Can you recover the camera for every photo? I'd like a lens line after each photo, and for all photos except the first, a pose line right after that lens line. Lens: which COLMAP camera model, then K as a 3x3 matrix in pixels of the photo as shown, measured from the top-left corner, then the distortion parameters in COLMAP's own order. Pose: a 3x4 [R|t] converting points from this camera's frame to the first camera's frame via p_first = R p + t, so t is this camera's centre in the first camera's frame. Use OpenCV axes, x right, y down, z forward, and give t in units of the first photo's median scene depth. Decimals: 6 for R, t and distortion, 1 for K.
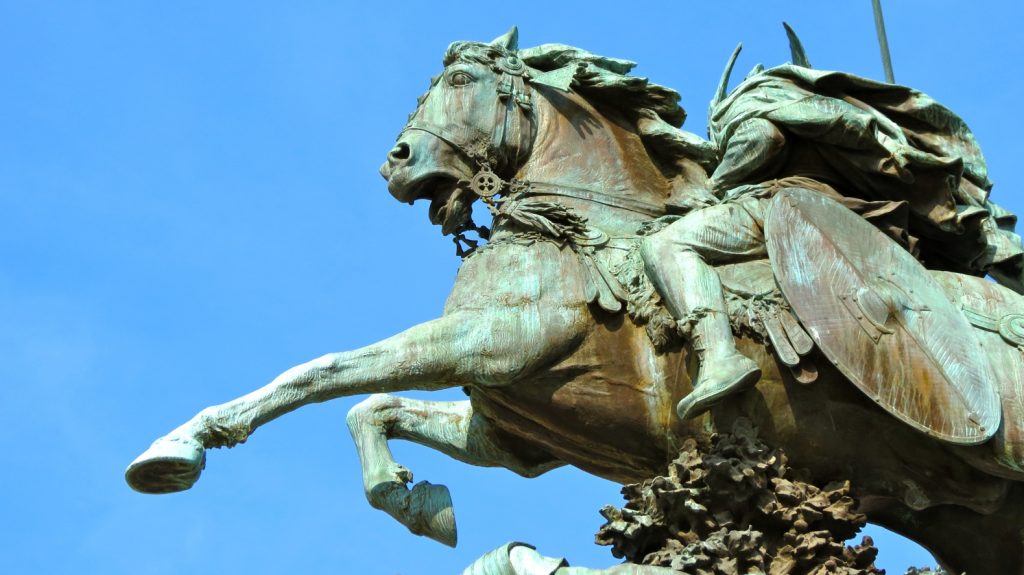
lens RADIAL K [[3245.5, 0, 512.0], [0, 3245.5, 287.5], [0, 0, 1]] dist [-0.104602, 1.090181]
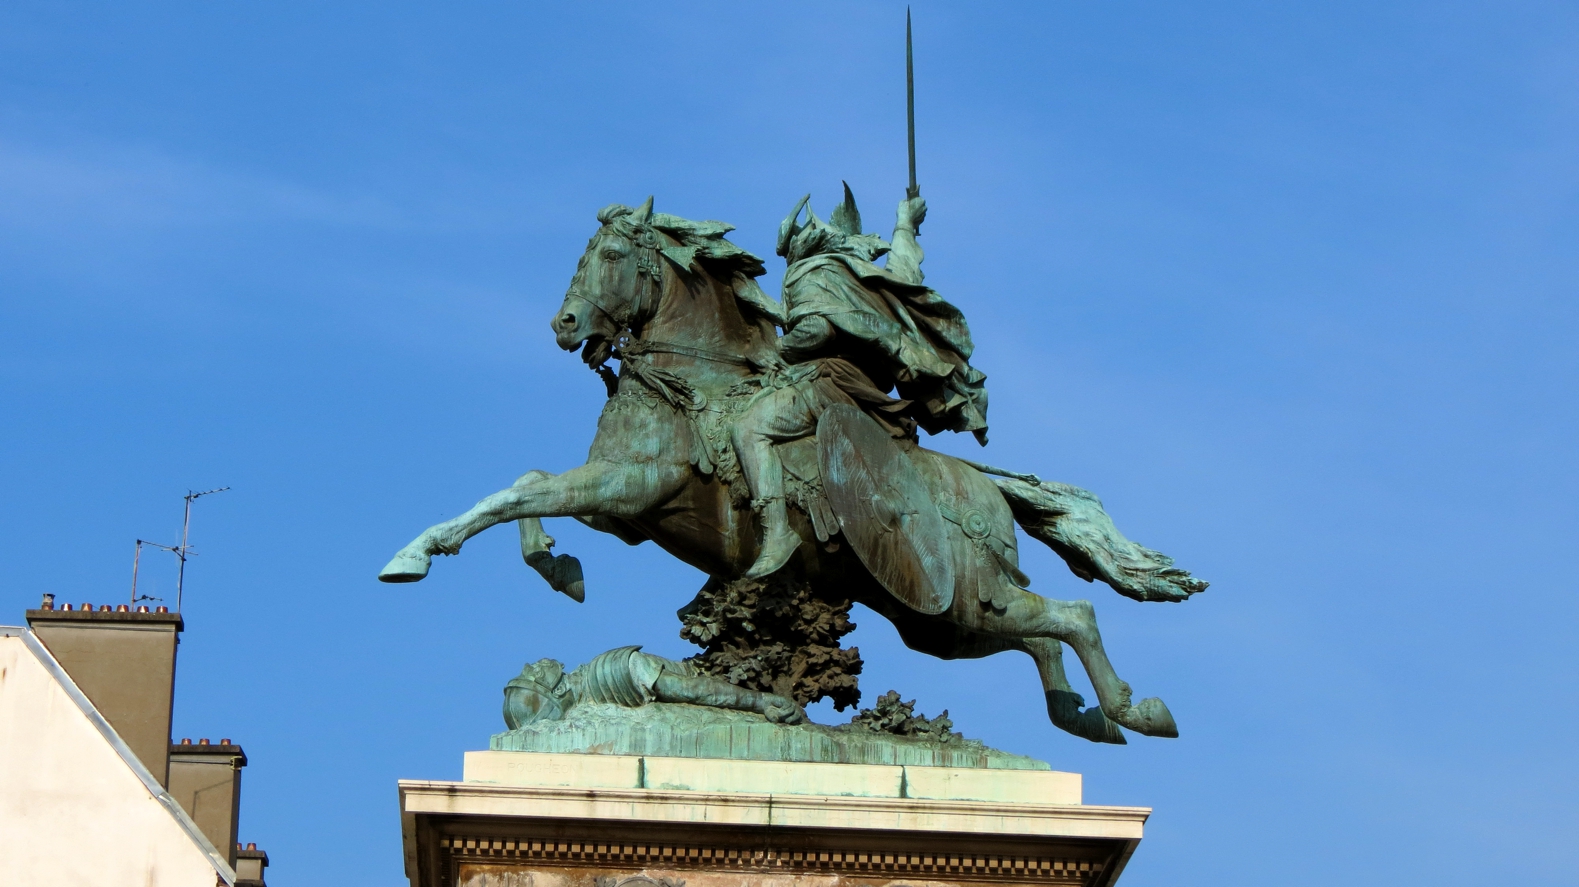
lens RADIAL K [[5004.5, 0, 789.5], [0, 5004.5, 443.5], [0, 0, 1]] dist [-0.104602, 1.090181]
pose [[0.984094, 0.076226, 0.160466, -0.298781], [-0.140197, 0.887993, 0.437965, -1.007994], [-0.109108, -0.453495, 0.884555, -1.013769]]
